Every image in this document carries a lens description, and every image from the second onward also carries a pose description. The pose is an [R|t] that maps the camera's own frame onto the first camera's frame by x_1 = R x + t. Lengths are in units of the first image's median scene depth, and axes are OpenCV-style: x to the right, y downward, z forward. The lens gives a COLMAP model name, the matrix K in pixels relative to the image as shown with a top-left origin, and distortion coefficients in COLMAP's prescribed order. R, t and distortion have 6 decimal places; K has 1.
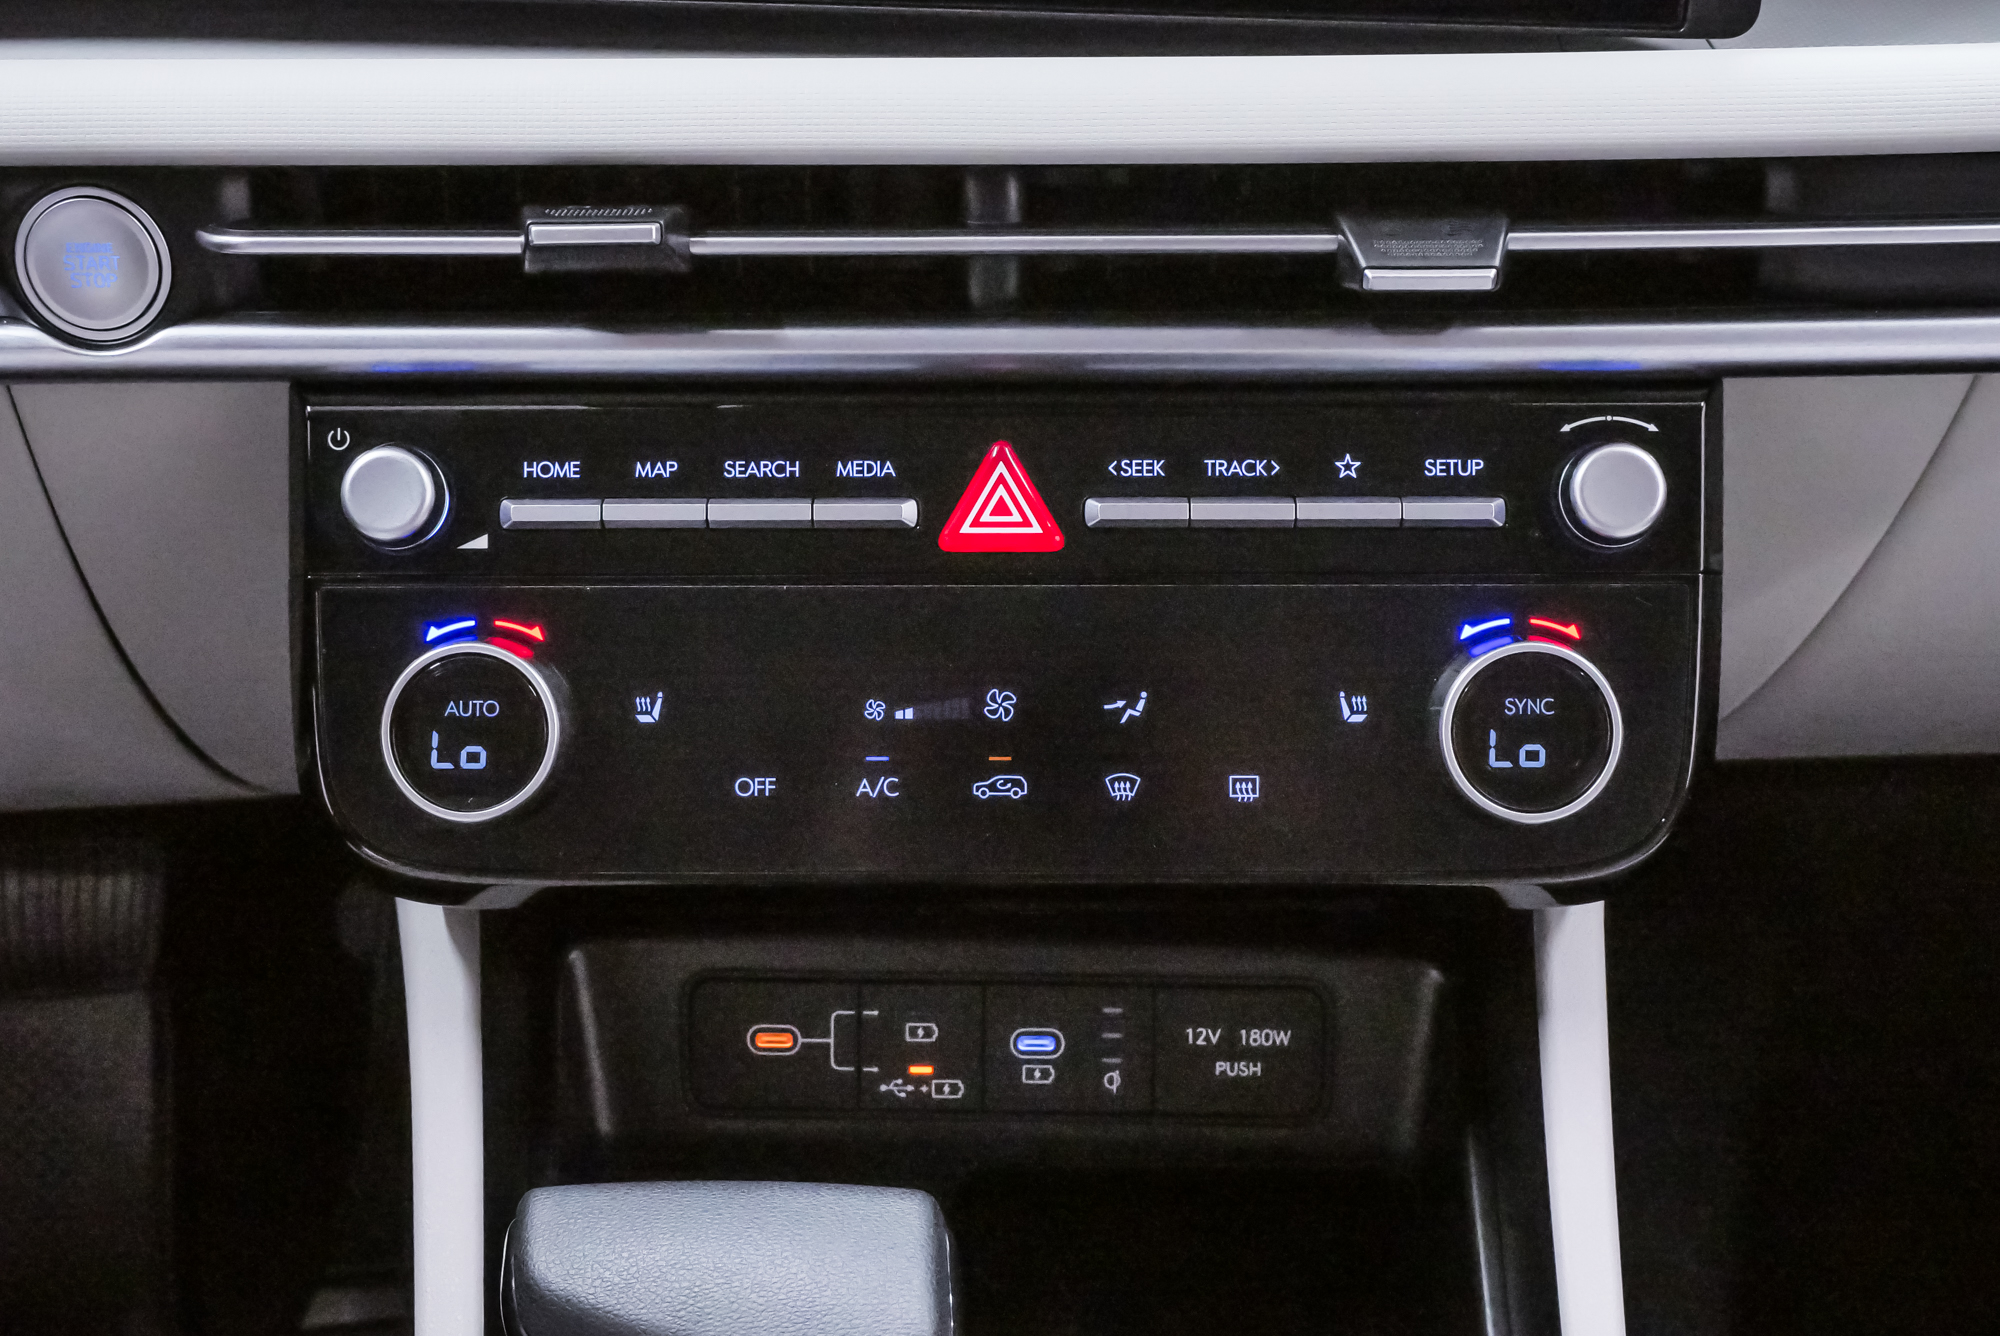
lens RADIAL K [[2692.8, 0, 1000.0], [0, 2692.8, 668.0], [0, 0, 1]] dist [-0.002799, 0.038502]
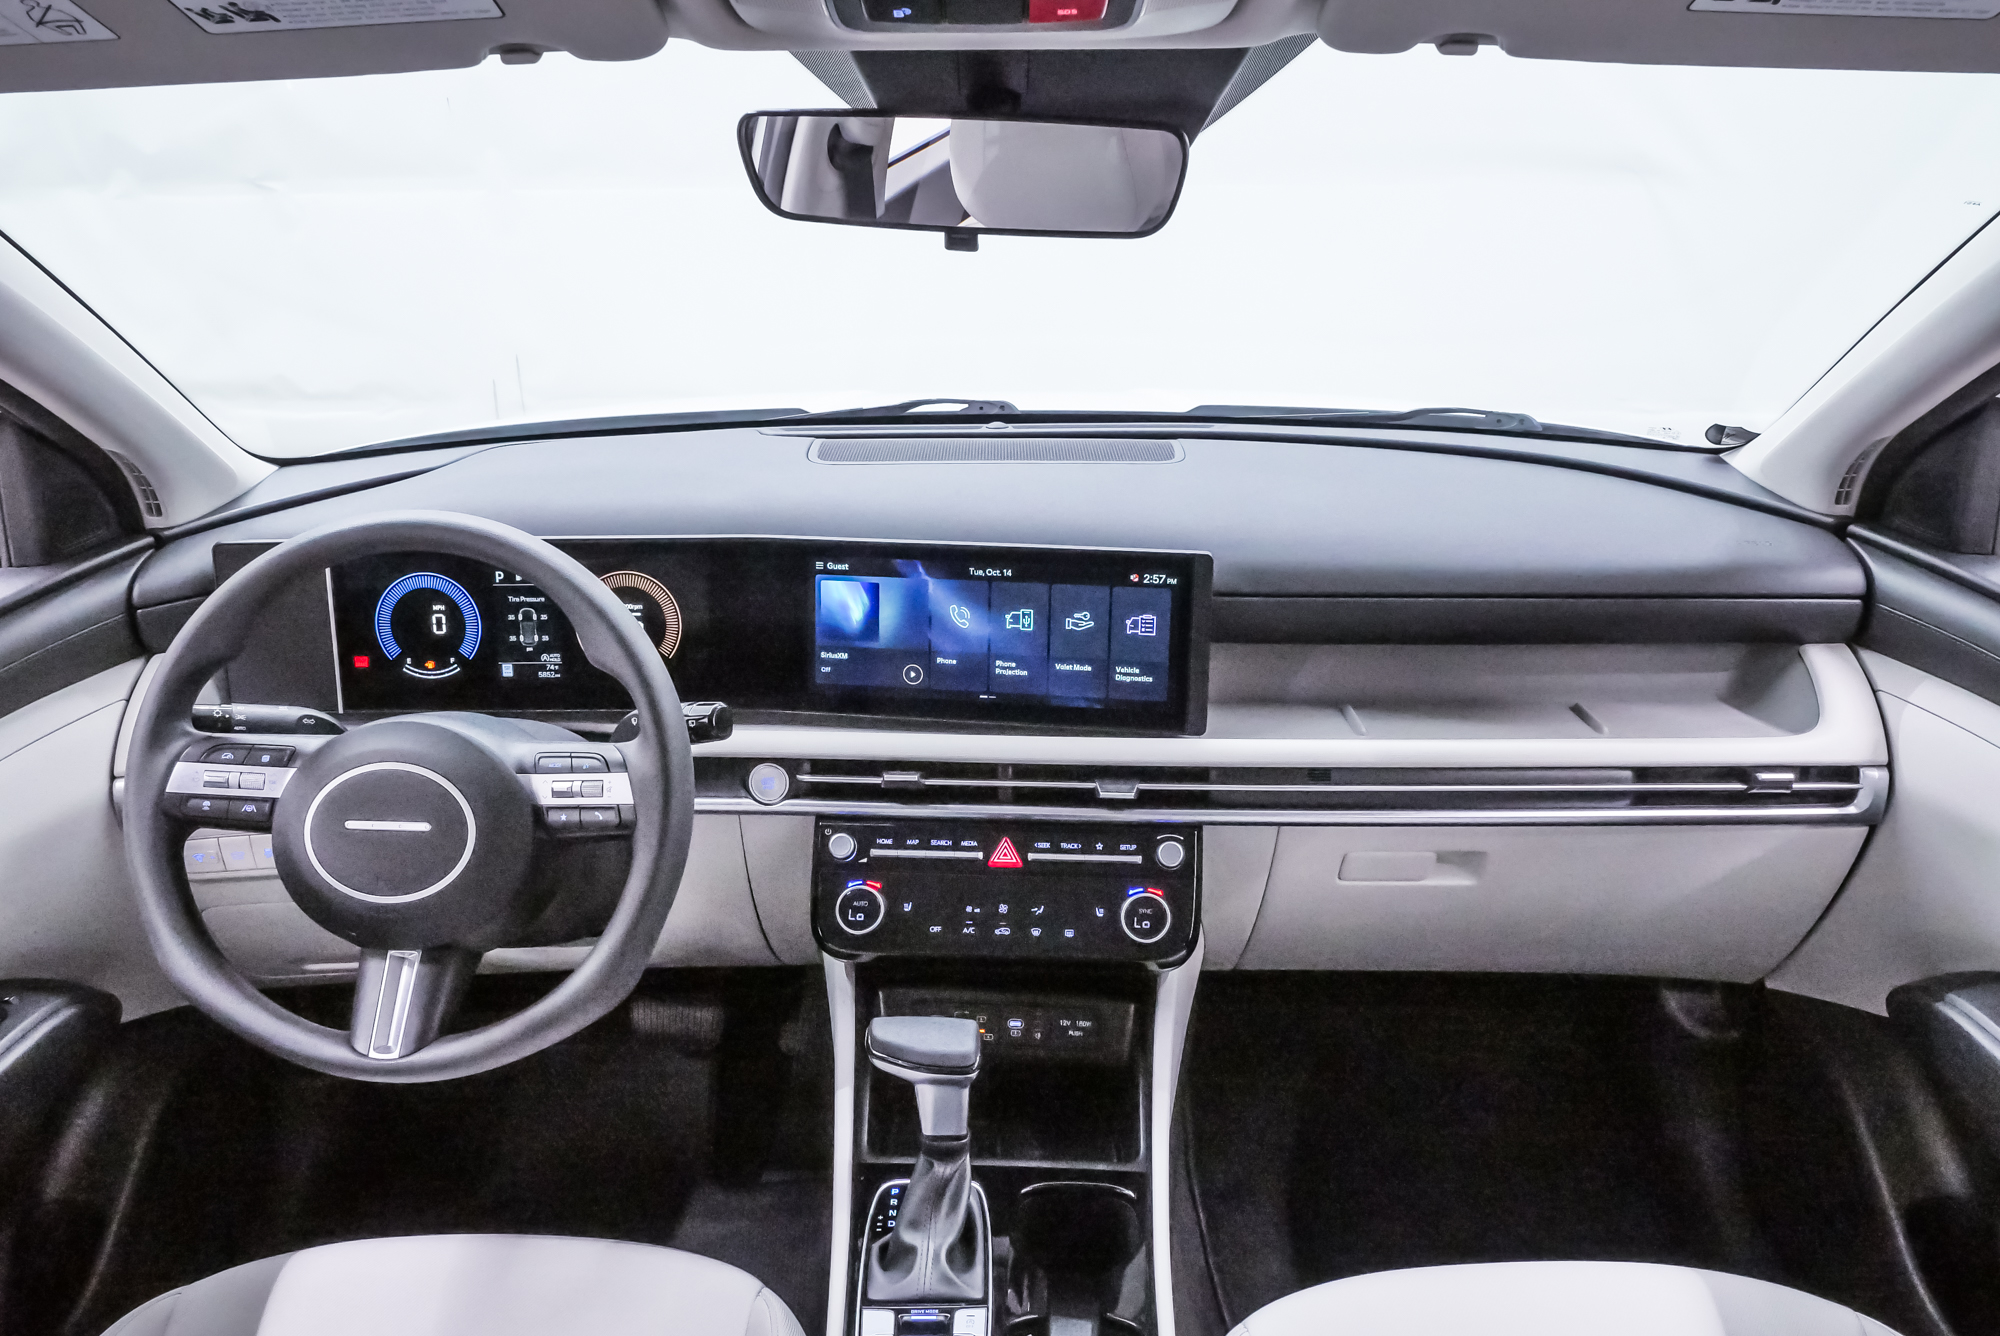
lens RADIAL K [[1448.2, 0, 1000.0], [0, 1448.2, 668.0], [0, 0, 1]] dist [-0.039150, 0.003396]
pose [[0.998481, 0.022305, -0.050381, 0.087461], [-0.034647, 0.965162, -0.259351, 0.208581], [0.042841, 0.260702, 0.964468, -0.982548]]
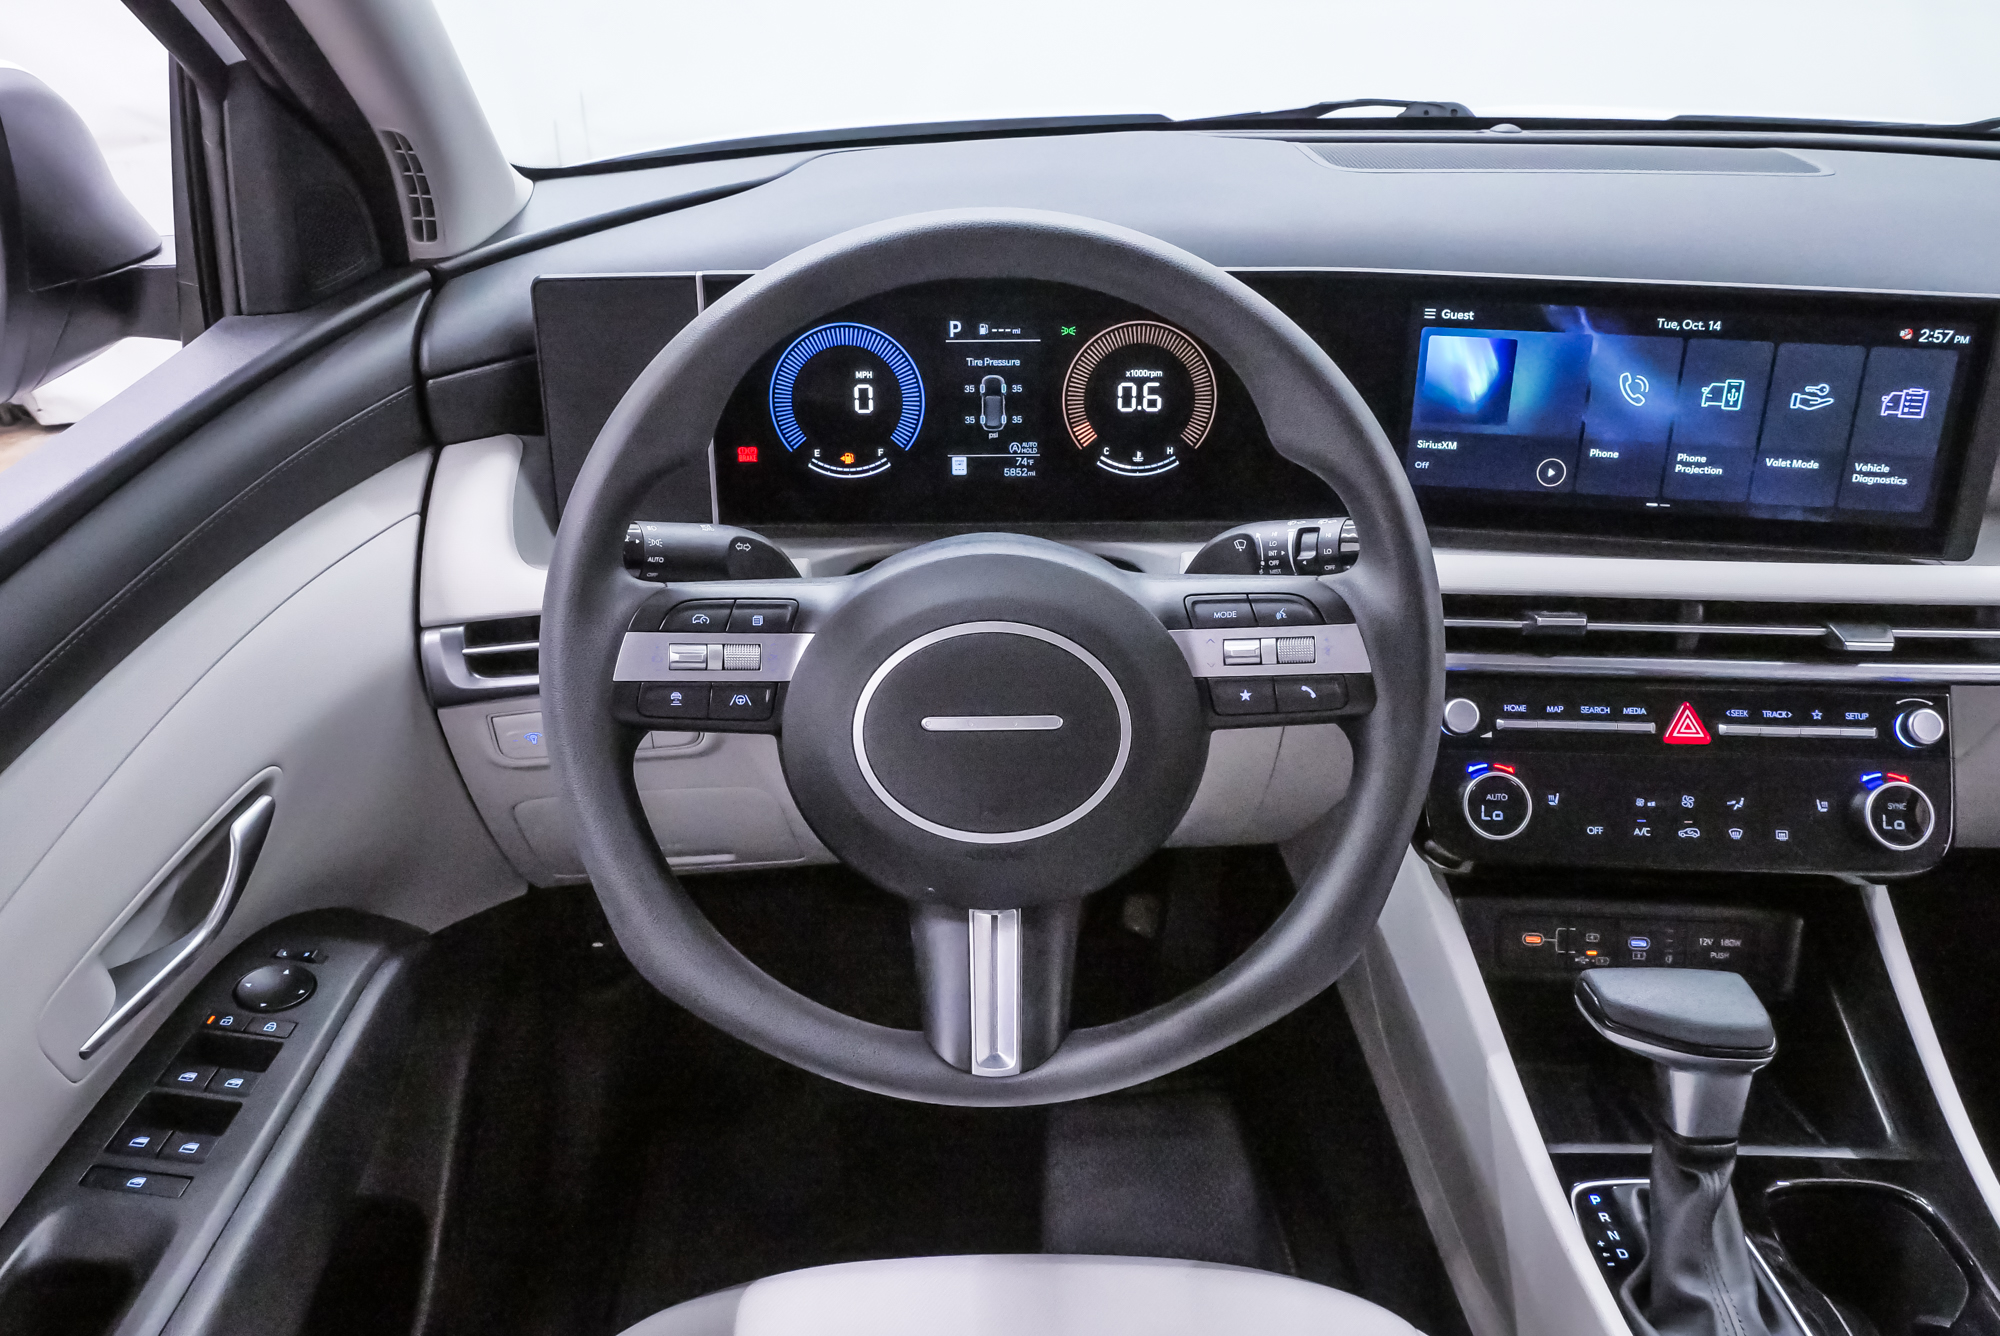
lens RADIAL K [[1448.2, 0, 1000.0], [0, 1448.2, 668.0], [0, 0, 1]] dist [-0.039150, 0.003396]
pose [[0.999117, 0.026012, -0.033004, -0.631338], [-0.029551, 0.993299, -0.111735, 0.060938], [0.029877, 0.112611, 0.993190, -0.430725]]
